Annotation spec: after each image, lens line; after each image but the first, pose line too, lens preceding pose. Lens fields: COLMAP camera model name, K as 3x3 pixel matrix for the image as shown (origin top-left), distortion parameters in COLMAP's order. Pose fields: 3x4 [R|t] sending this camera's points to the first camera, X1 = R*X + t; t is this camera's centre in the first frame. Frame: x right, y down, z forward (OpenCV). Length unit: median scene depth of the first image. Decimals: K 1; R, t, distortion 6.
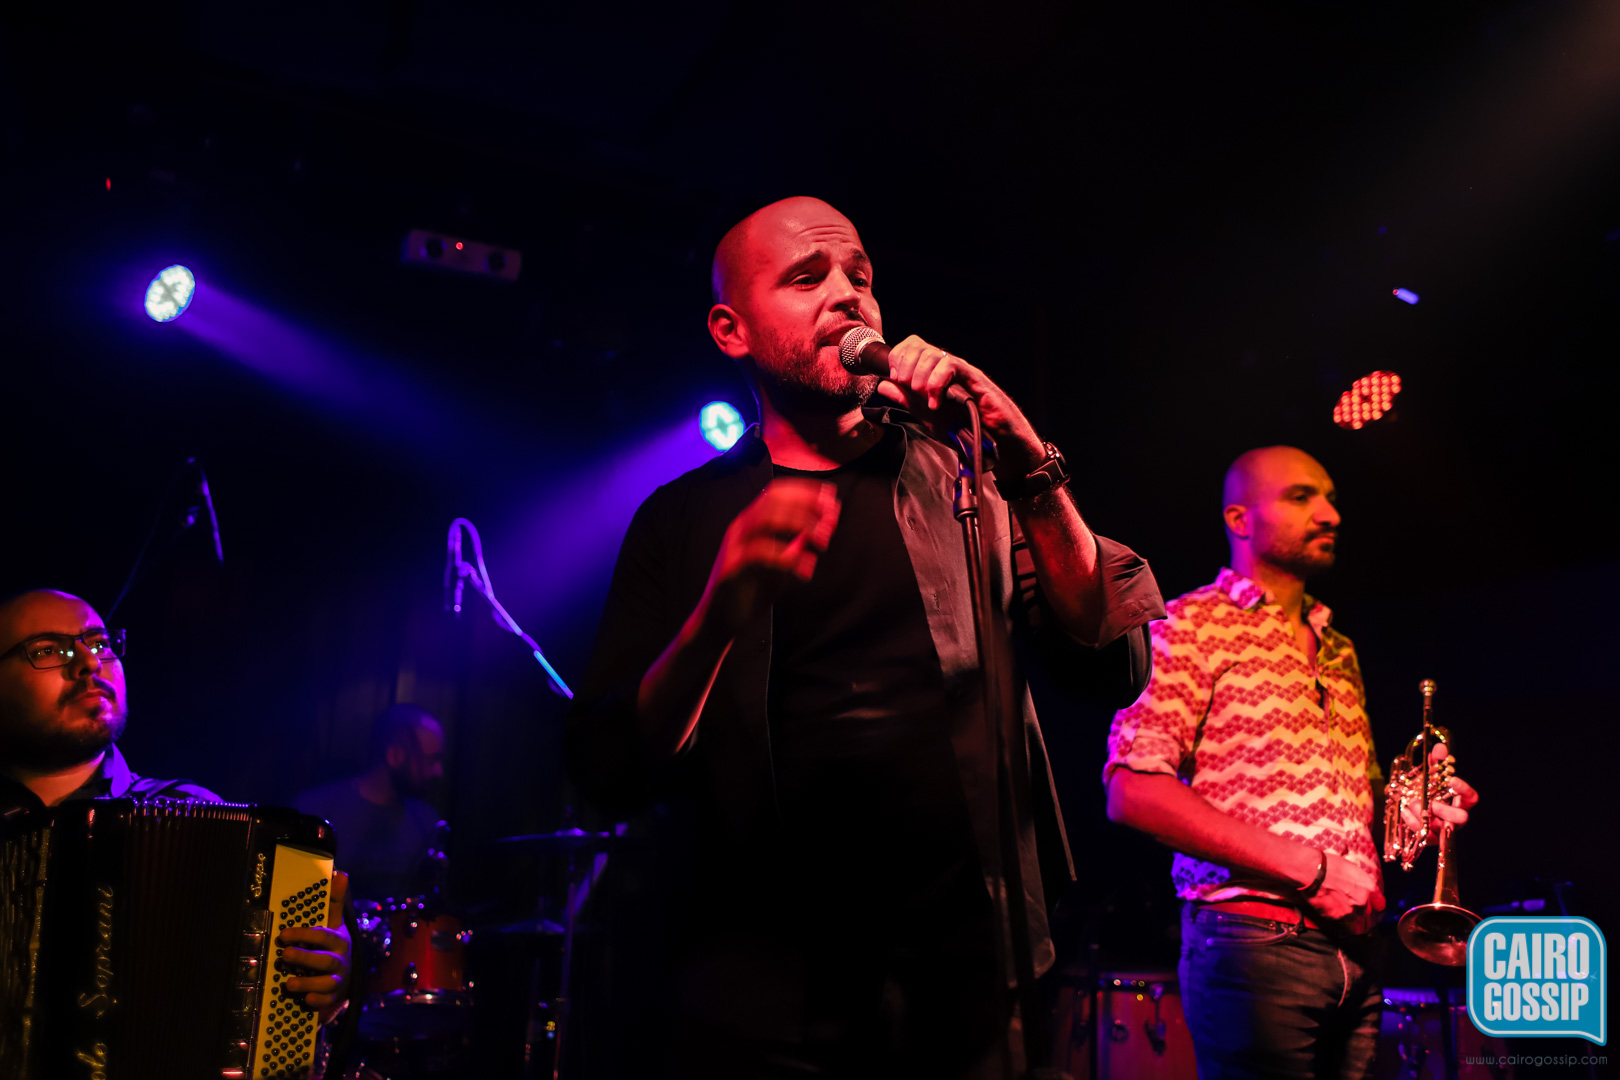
lens RADIAL K [[1281.6, 0, 788.8], [0, 1281.6, 553.5], [0, 0, 1]] dist [-0.098827, 0.088921]
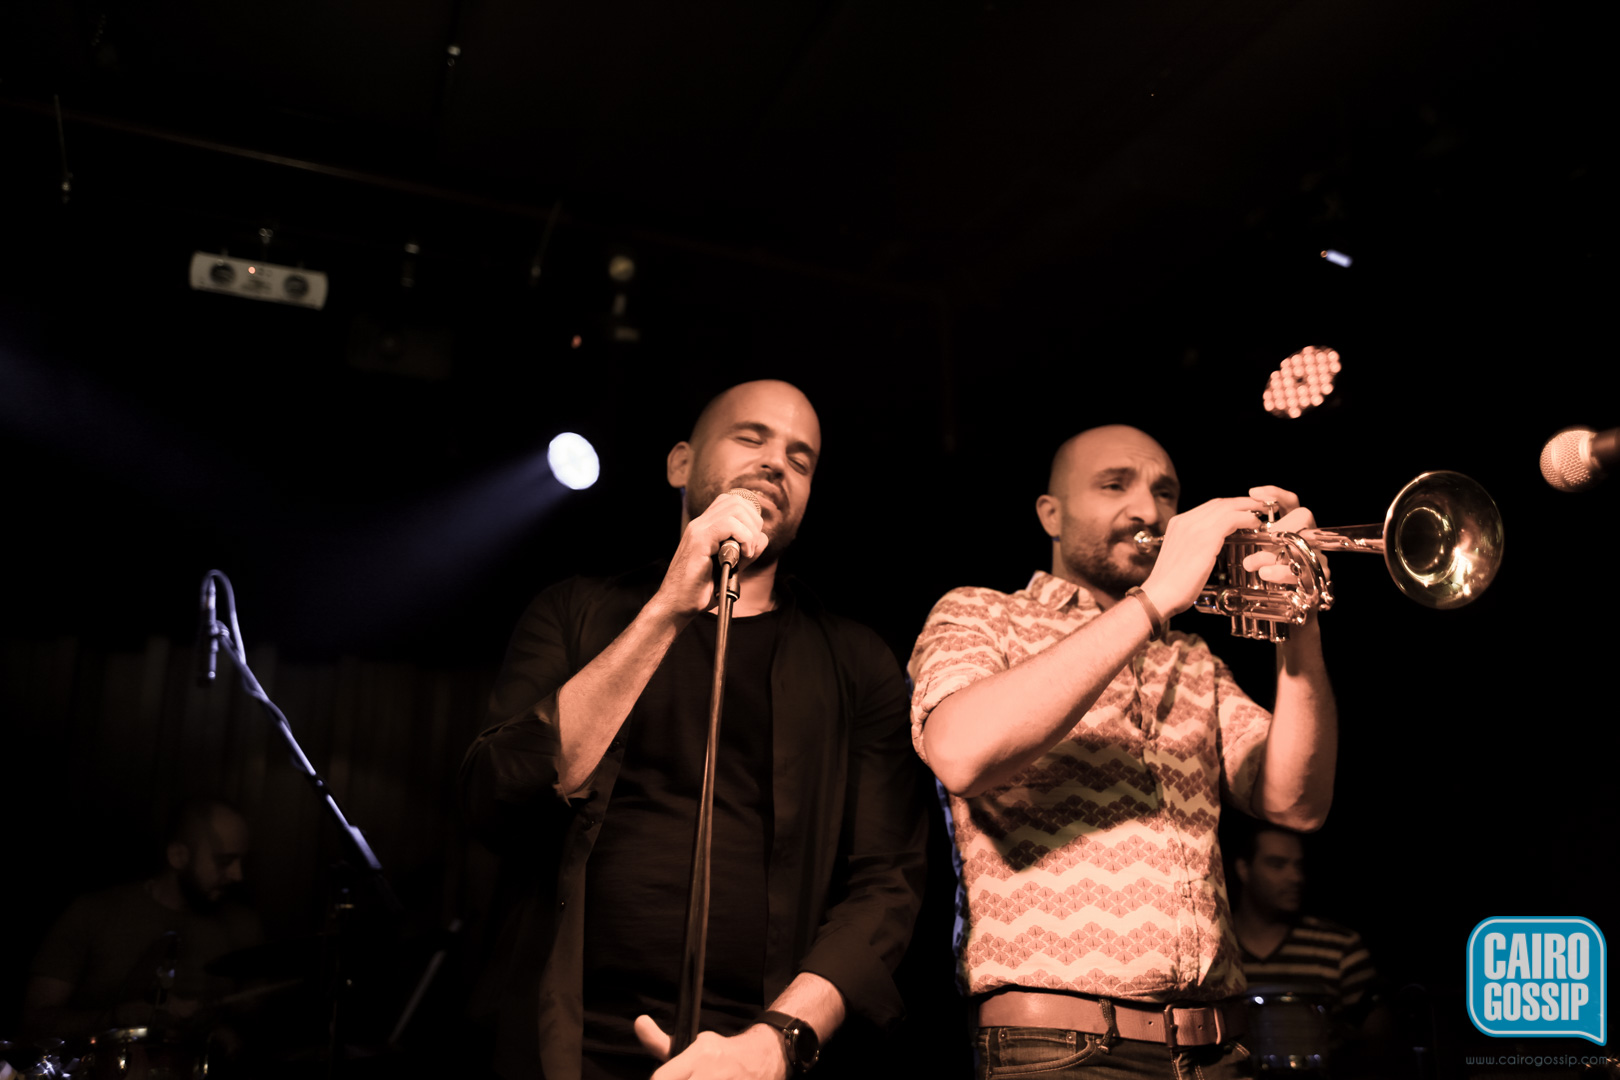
lens RADIAL K [[1281.6, 0, 820.0], [0, 1281.6, 556.2], [0, 0, 1]] dist [-0.098827, 0.088921]
pose [[0.998132, -0.051588, -0.032725, 0.156639], [0.049554, 0.996957, -0.060177, 0.030544], [0.035730, 0.058443, 0.997651, 0.143979]]
